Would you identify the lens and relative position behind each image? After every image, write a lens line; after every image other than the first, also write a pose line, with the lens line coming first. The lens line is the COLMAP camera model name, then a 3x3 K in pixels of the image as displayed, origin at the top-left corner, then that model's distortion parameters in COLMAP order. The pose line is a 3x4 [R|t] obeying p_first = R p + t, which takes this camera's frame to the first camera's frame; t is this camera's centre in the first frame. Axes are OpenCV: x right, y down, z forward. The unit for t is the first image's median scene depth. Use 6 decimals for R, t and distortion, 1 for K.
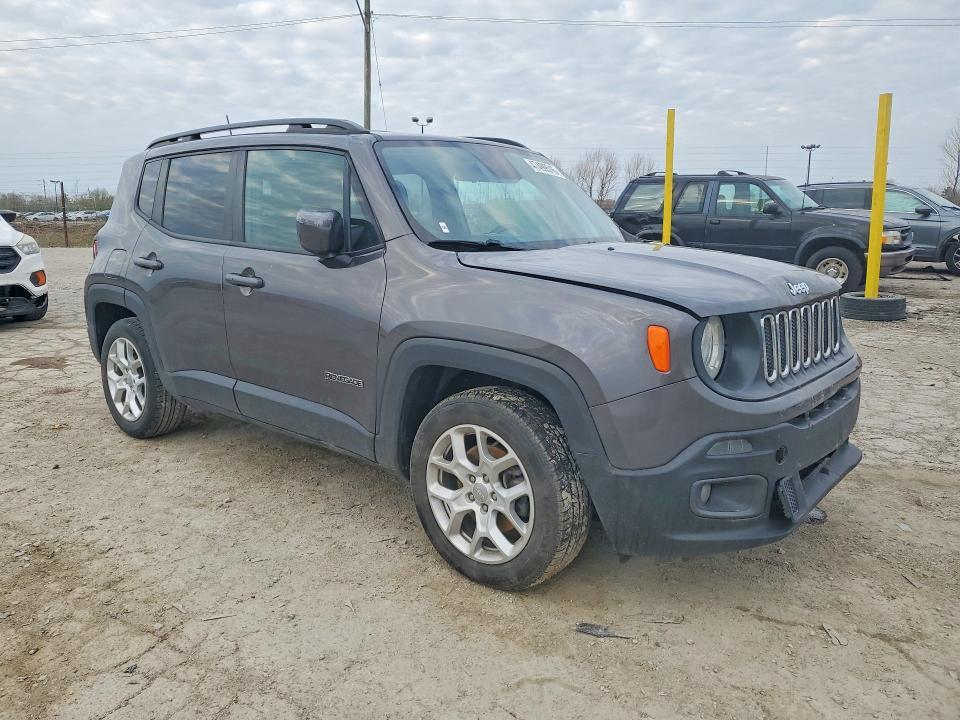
lens RADIAL K [[792.9, 0, 480.0], [0, 792.9, 360.0], [0, 0, 1]] dist [0.027619, -0.000937]
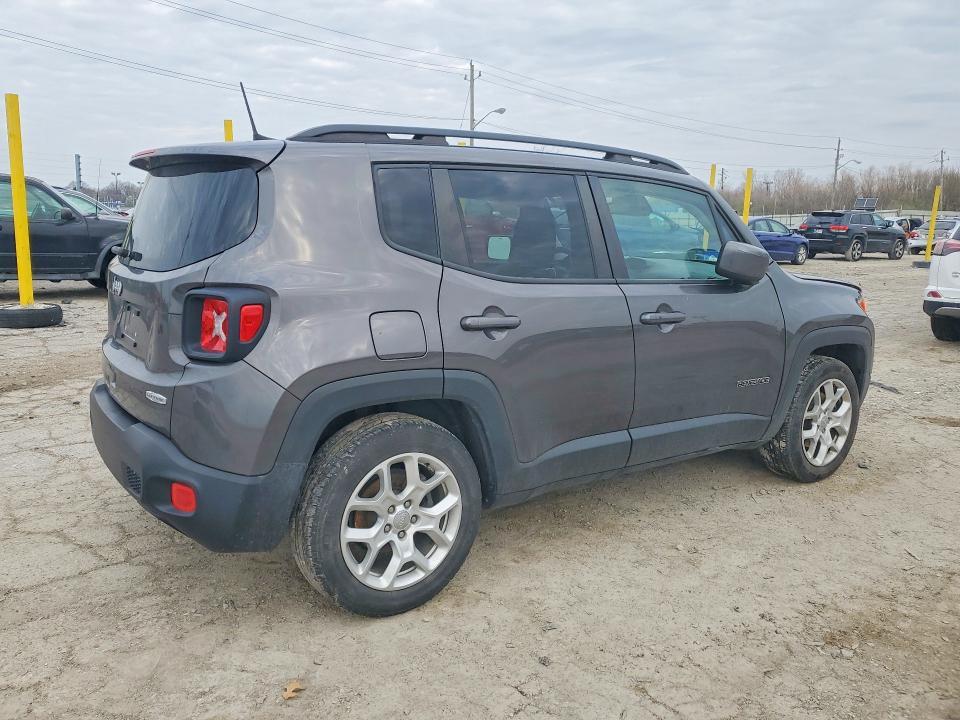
lens RADIAL K [[743.7, 0, 480.0], [0, 743.7, 360.0], [0, 0, 1]] dist [0.030456, -0.000227]
pose [[0.234357, -0.190029, 0.953397, -1.191813], [0.170601, 0.973529, 0.152106, -0.221287], [-0.957064, 0.127004, 0.260573, 0.970891]]
